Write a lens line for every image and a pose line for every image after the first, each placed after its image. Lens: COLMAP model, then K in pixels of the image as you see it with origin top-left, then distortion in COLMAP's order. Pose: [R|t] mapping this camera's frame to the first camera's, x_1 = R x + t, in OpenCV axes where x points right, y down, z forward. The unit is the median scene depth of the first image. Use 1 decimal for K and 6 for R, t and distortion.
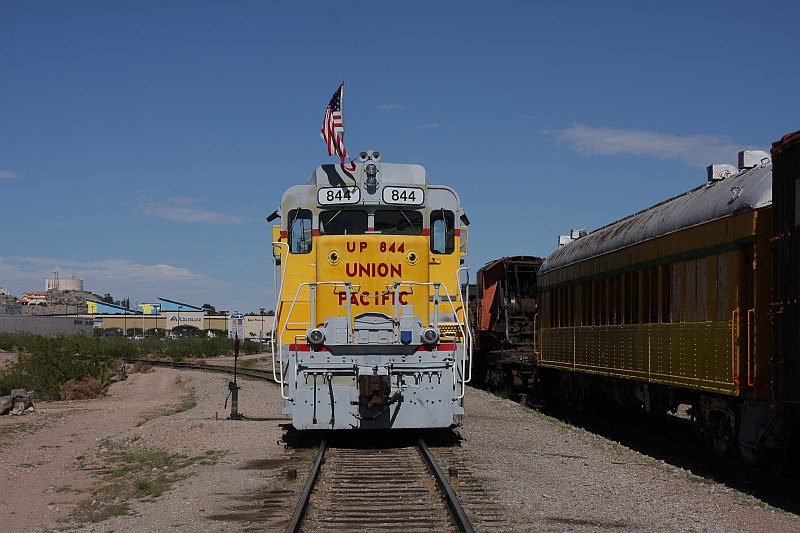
lens RADIAL K [[1782.4, 0, 400.0], [0, 1782.4, 266.5], [0, 0, 1]] dist [0.006180, -0.086854]
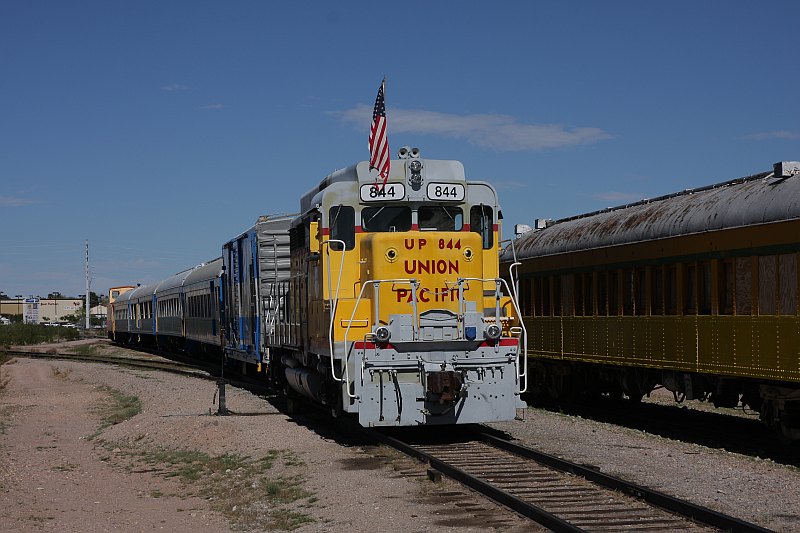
lens RADIAL K [[1782.4, 0, 400.0], [0, 1782.4, 266.5], [0, 0, 1]] dist [0.006180, -0.086854]
pose [[0.992195, -0.012851, 0.124036, -0.157538], [0.011397, 0.999858, 0.012424, -0.010892], [-0.124178, -0.010913, 0.992200, 0.003514]]
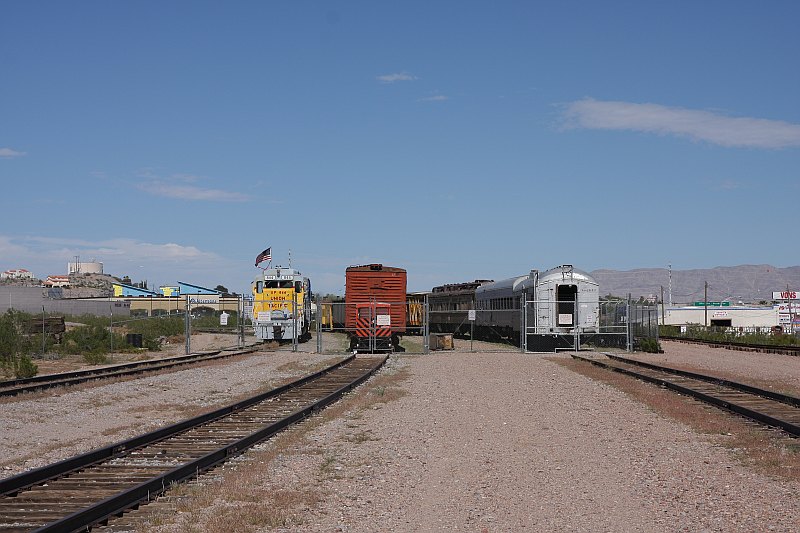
lens RADIAL K [[1782.4, 0, 400.0], [0, 1782.4, 266.5], [0, 0, 1]] dist [0.006180, -0.086854]
pose [[0.999967, -0.004725, -0.006612, 0.275783], [0.004803, 0.999919, 0.011776, -0.111386], [0.006556, -0.011807, 0.999909, -2.859495]]
